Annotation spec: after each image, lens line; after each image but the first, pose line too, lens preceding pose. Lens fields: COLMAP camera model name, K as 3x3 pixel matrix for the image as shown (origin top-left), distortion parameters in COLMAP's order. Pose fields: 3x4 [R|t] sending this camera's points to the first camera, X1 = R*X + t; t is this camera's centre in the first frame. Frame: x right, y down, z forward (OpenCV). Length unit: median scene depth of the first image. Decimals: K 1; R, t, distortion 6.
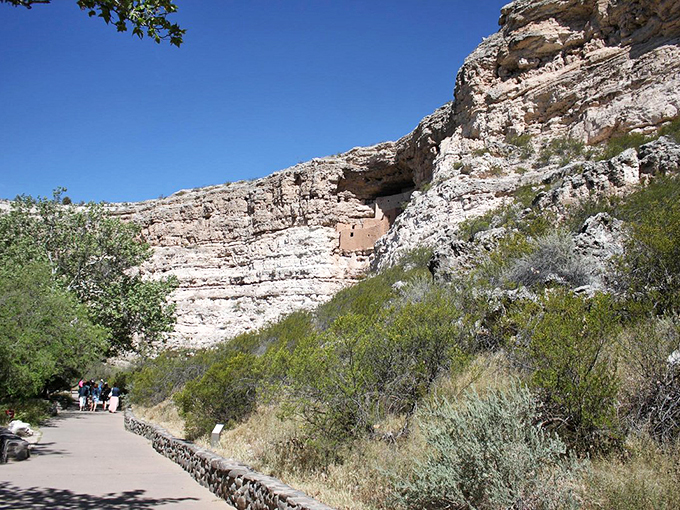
lens RADIAL K [[661.3, 0, 366.5], [0, 661.3, 255.0], [0, 0, 1]] dist [-0.118759, 0.022032]
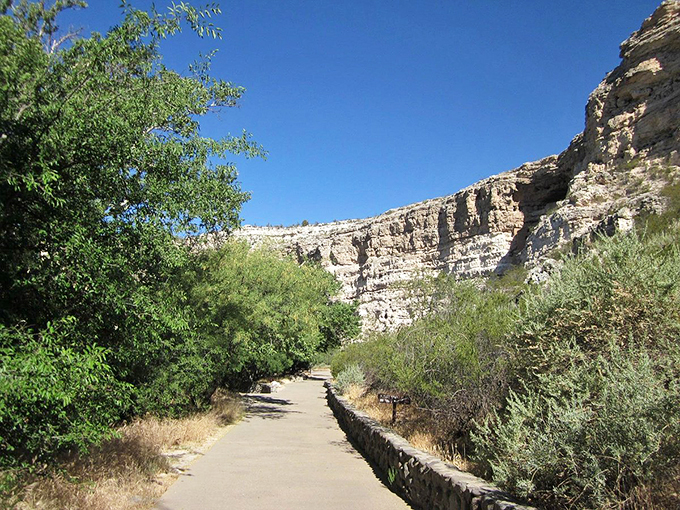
lens RADIAL K [[661.3, 0, 366.5], [0, 661.3, 255.0], [0, 0, 1]] dist [-0.118759, 0.022032]
pose [[0.932135, -0.068015, -0.355666, 0.126914], [0.079624, 0.996661, 0.018086, -0.043232], [0.353248, -0.045178, 0.934438, -0.209523]]
